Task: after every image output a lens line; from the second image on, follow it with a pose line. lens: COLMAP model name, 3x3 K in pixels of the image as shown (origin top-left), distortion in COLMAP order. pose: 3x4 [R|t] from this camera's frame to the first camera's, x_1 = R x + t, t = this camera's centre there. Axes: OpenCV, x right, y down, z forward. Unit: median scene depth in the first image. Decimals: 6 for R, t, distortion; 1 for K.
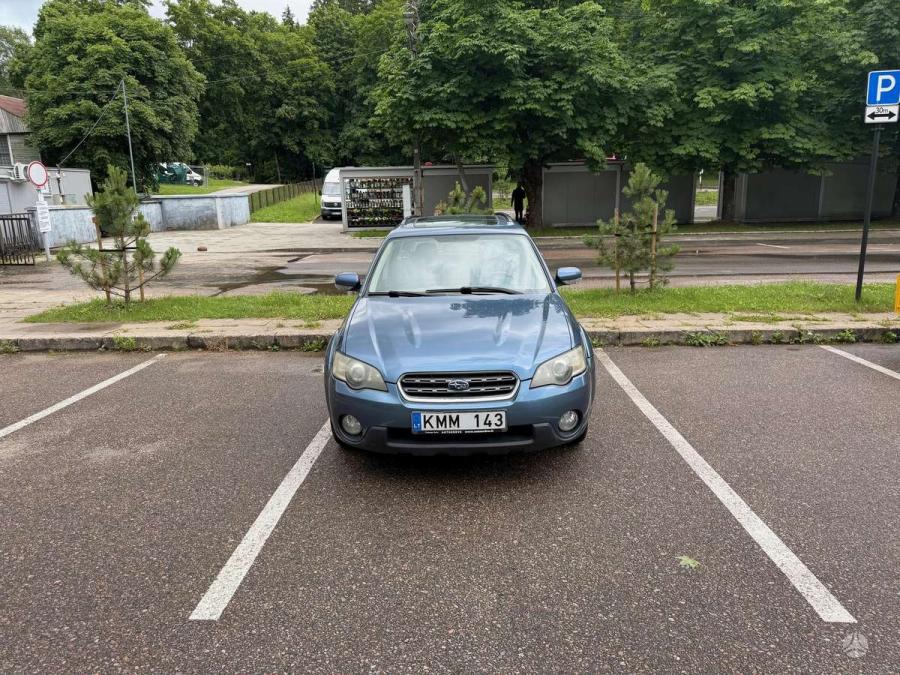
lens RADIAL K [[627.5, 0, 452.7], [0, 627.5, 339.6], [0, 0, 1]] dist [0.086377, -0.106551]
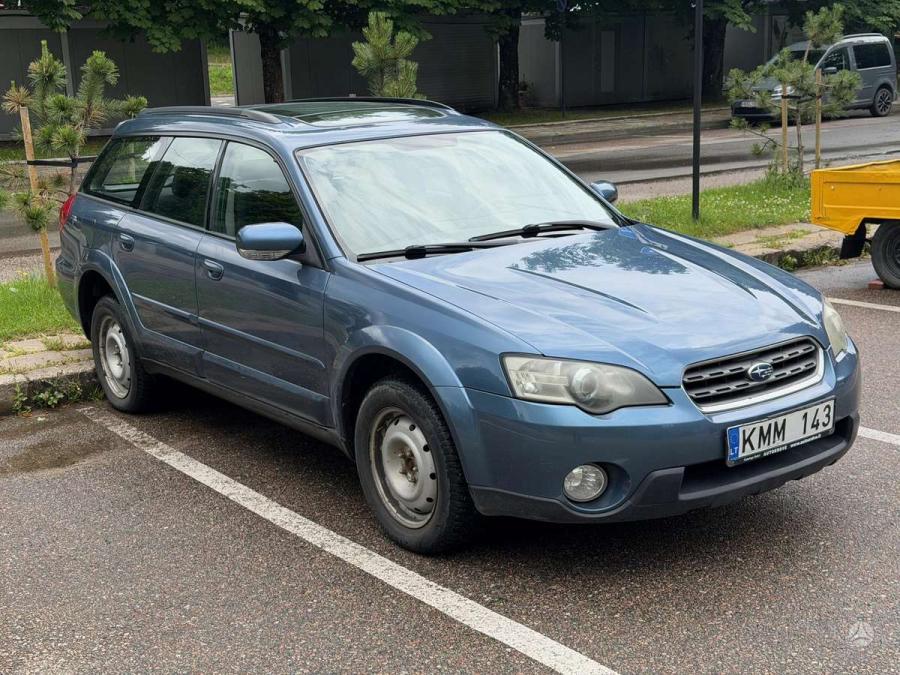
lens RADIAL K [[1249.0, 0, 455.0], [0, 1249.0, 342.0], [0, 0, 1]] dist [0.115060, -0.156940]
pose [[0.795227, -0.141071, 0.589671, -0.406449], [0.152741, 0.987801, 0.030333, -0.015287], [-0.586757, 0.065945, 0.807073, 0.097033]]
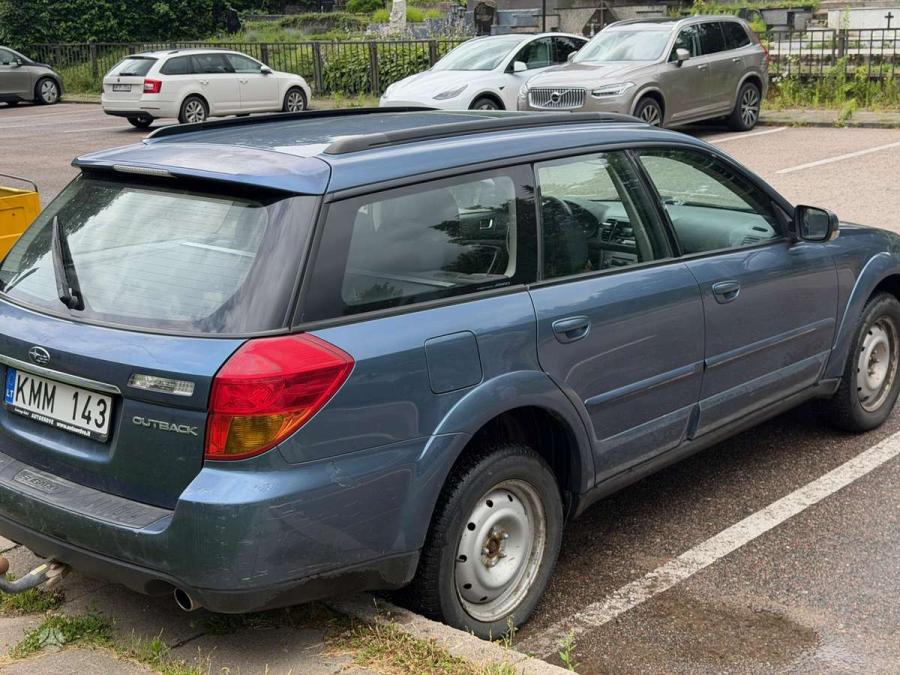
lens RADIAL K [[1249.0, 0, 455.0], [0, 1249.0, 342.0], [0, 0, 1]] dist [0.115060, -0.156940]
pose [[-0.755069, -0.115651, 0.645364, -0.384804], [0.177155, 0.911720, 0.370652, -0.272093], [-0.631258, 0.394198, -0.667923, 1.212519]]
